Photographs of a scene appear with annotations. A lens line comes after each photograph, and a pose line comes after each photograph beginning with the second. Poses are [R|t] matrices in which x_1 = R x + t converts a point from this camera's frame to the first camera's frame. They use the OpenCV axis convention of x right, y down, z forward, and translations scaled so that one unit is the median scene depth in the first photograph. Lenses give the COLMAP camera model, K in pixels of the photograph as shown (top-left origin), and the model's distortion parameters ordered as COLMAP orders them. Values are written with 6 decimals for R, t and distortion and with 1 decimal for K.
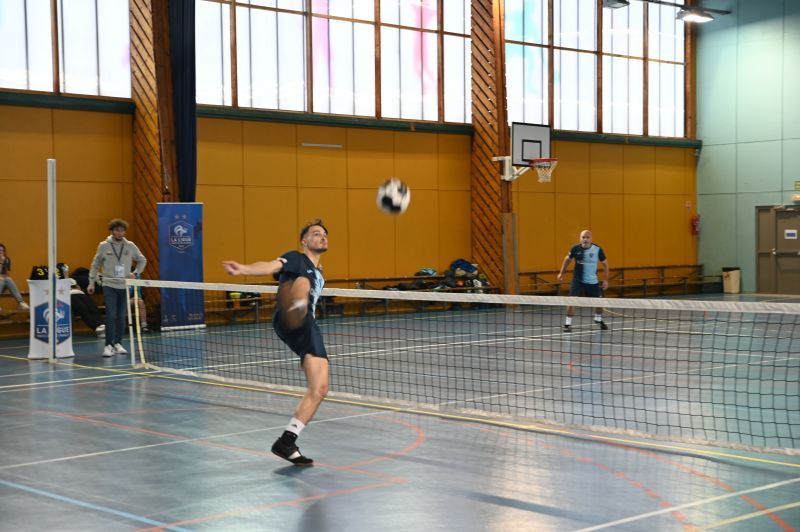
lens RADIAL K [[1489.0, 0, 401.3], [0, 1489.0, 268.1], [0, 0, 1]] dist [0.271232, 0.000000]
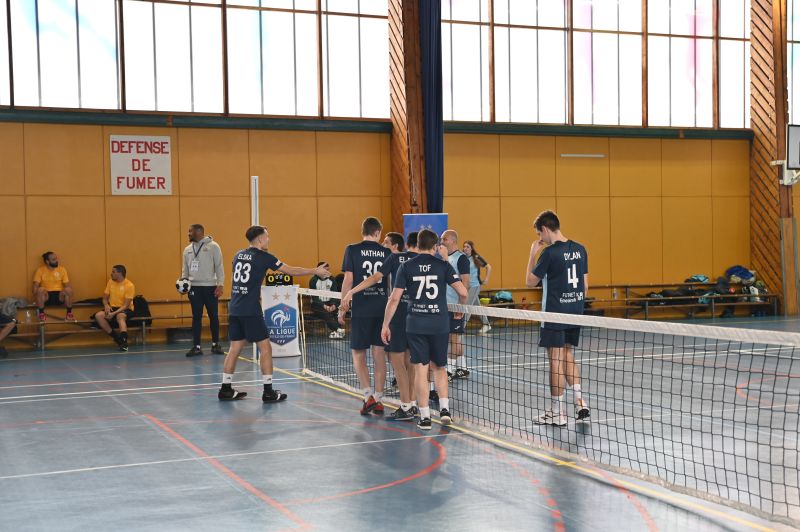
lens RADIAL K [[1229.4, 0, 407.8], [0, 1229.4, 263.2], [0, 0, 1]] dist [0.121969, 0.000000]
pose [[0.925125, 0.001115, -0.379662, 0.172541], [-0.002253, 0.999994, -0.002555, -0.005892], [0.379657, 0.003219, 0.925122, 0.183071]]
